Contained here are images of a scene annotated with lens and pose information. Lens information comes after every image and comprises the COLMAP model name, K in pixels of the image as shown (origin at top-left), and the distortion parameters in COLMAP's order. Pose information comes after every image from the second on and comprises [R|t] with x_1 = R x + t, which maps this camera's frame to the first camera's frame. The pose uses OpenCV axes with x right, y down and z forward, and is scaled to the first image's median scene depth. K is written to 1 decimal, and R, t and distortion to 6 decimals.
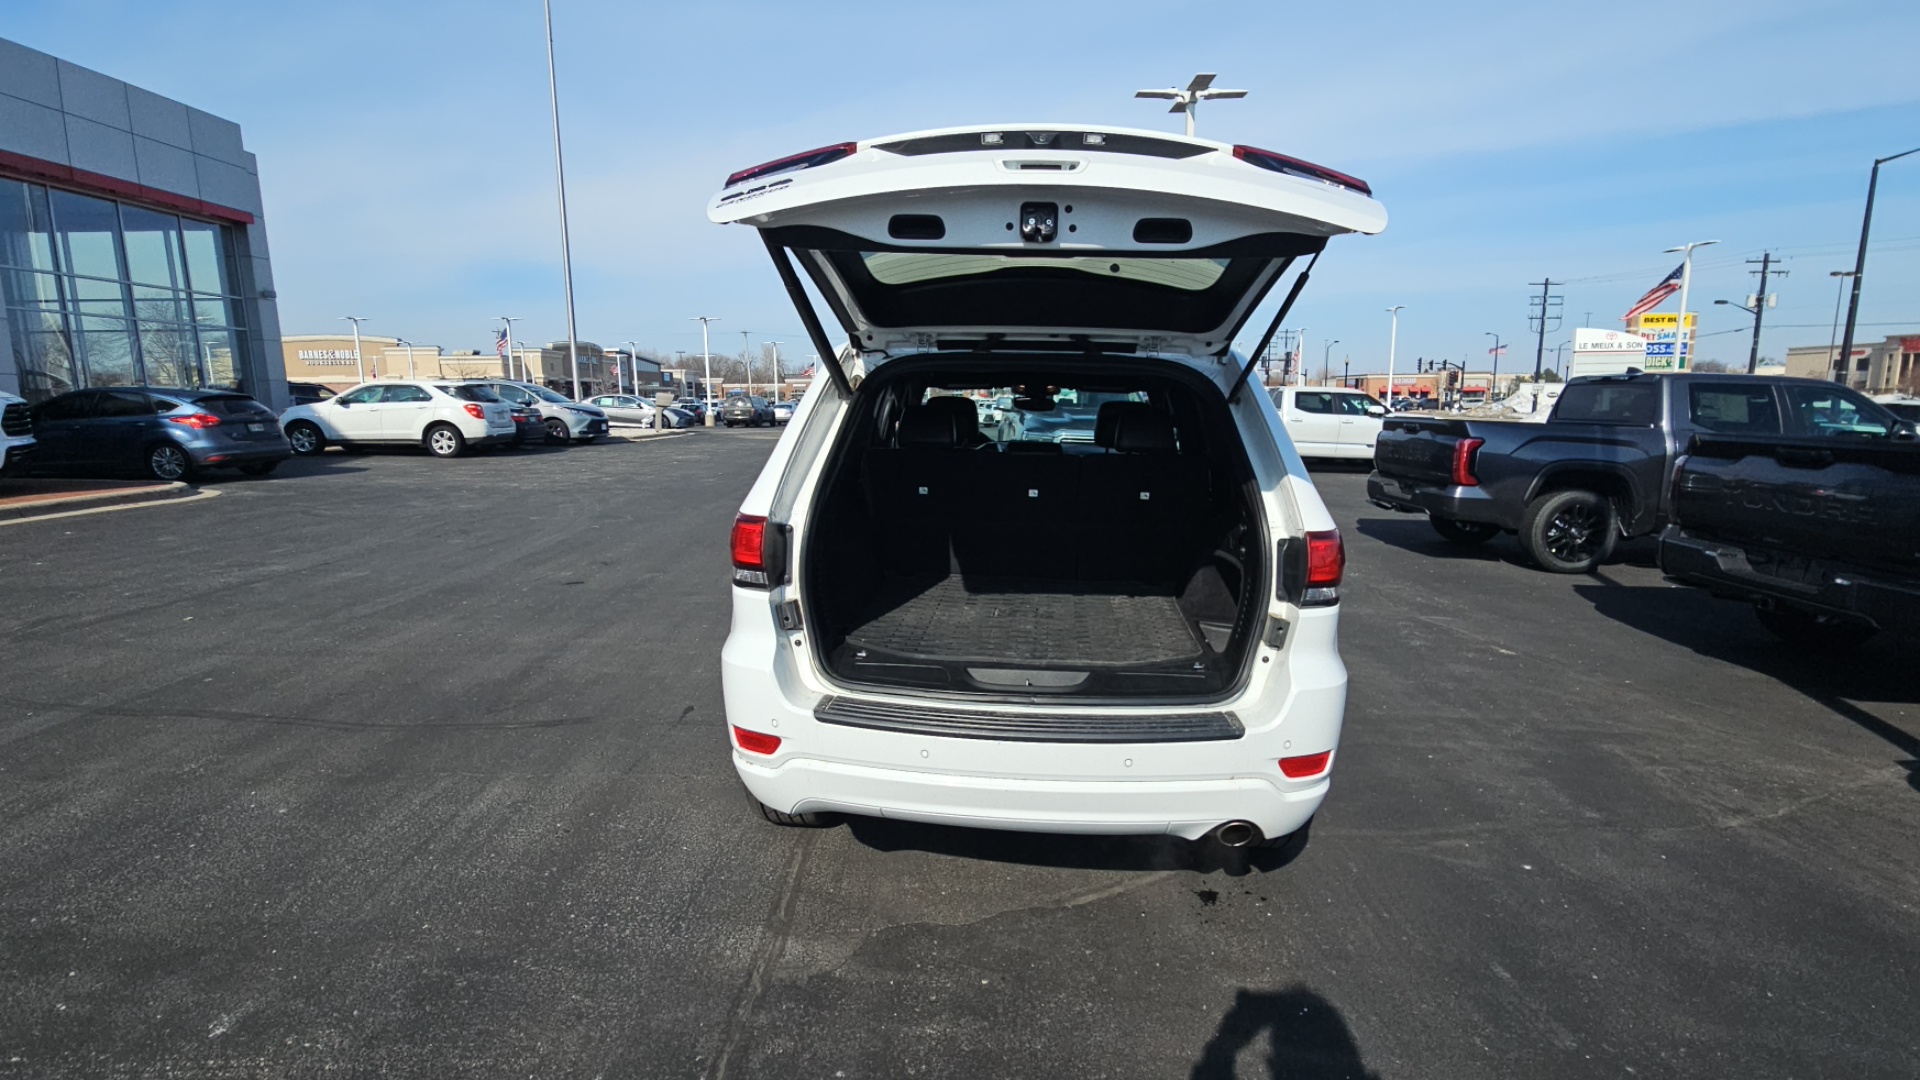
lens RADIAL K [[861.1, 0, 981.8], [0, 861.1, 536.4], [0, 0, 1]] dist [0.008283, -0.005975]
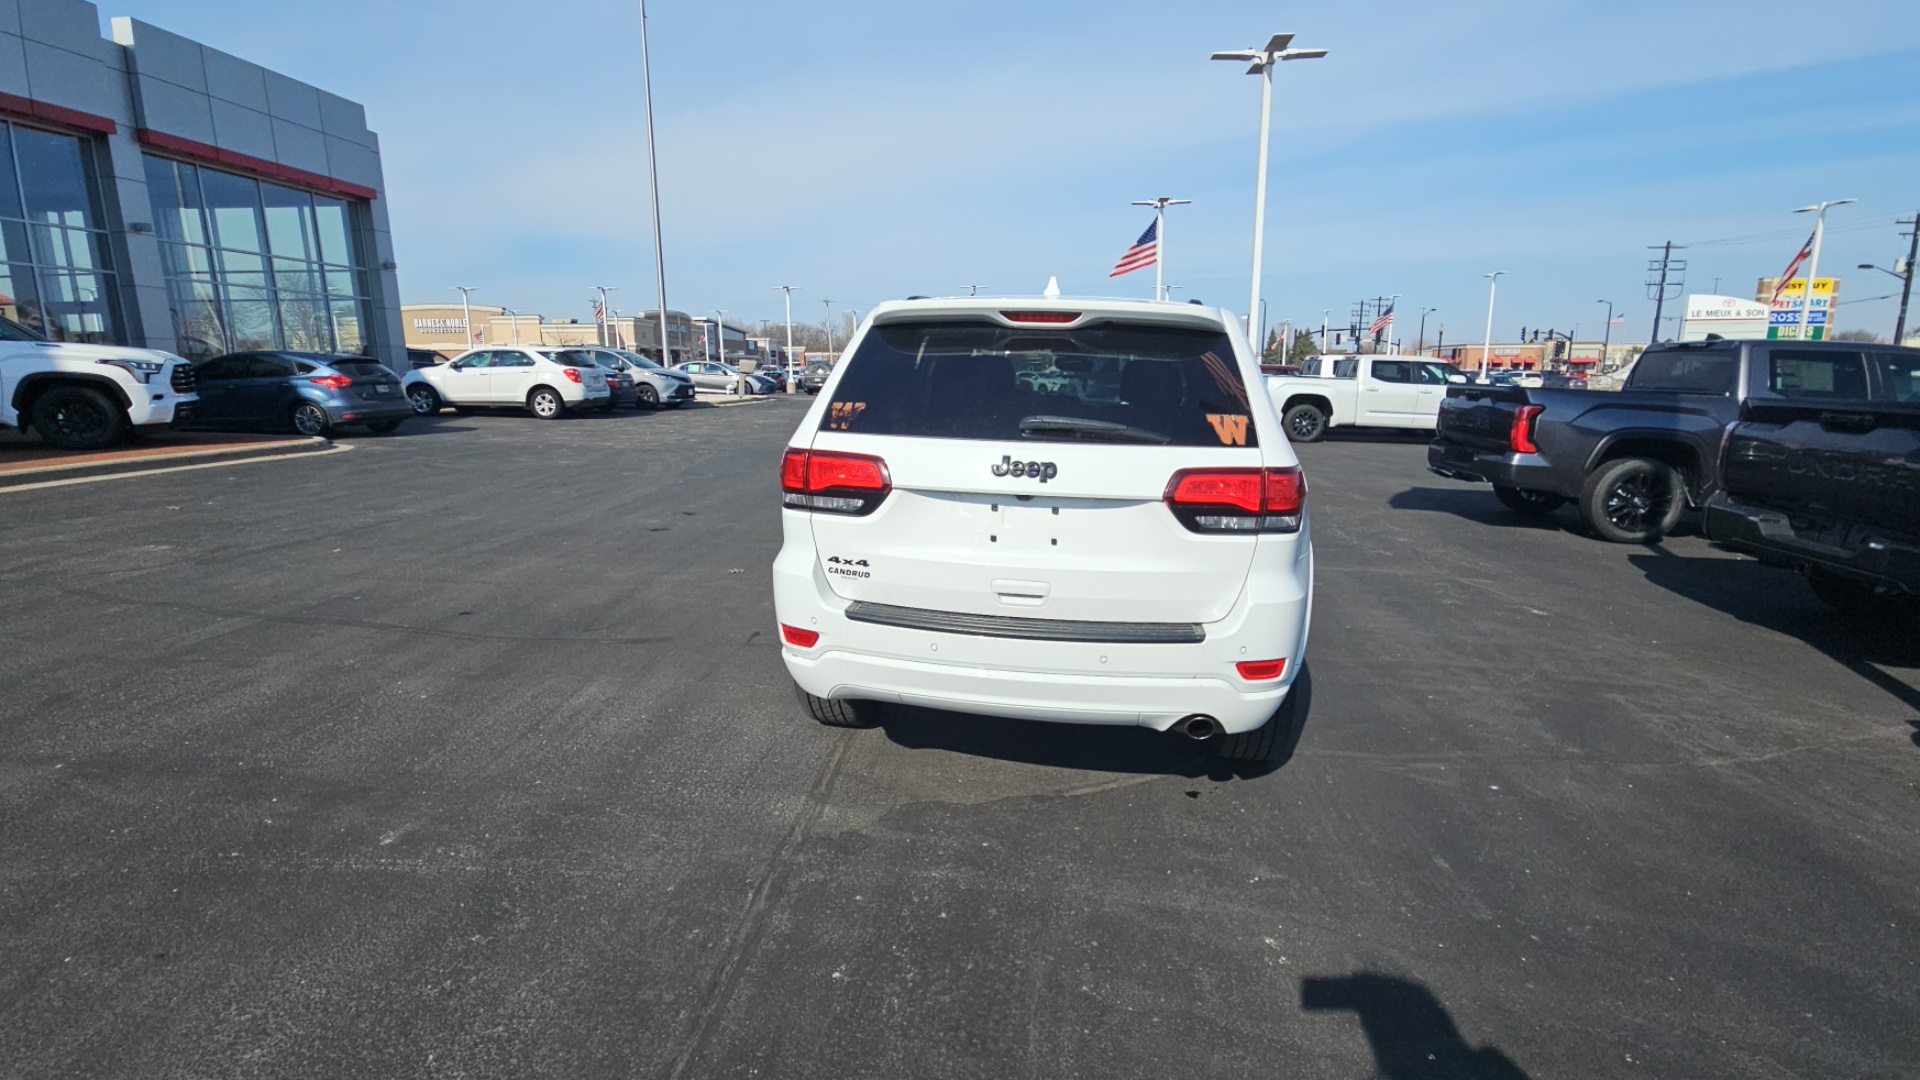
lens RADIAL K [[861.1, 0, 982.0], [0, 861.1, 534.5], [0, 0, 1]] dist [0.008283, -0.005975]
pose [[0.995997, 0.021728, -0.086711, 0.049238], [-0.018929, 0.999277, 0.032971, 0.026347], [0.087365, -0.031197, 0.995688, -0.091416]]
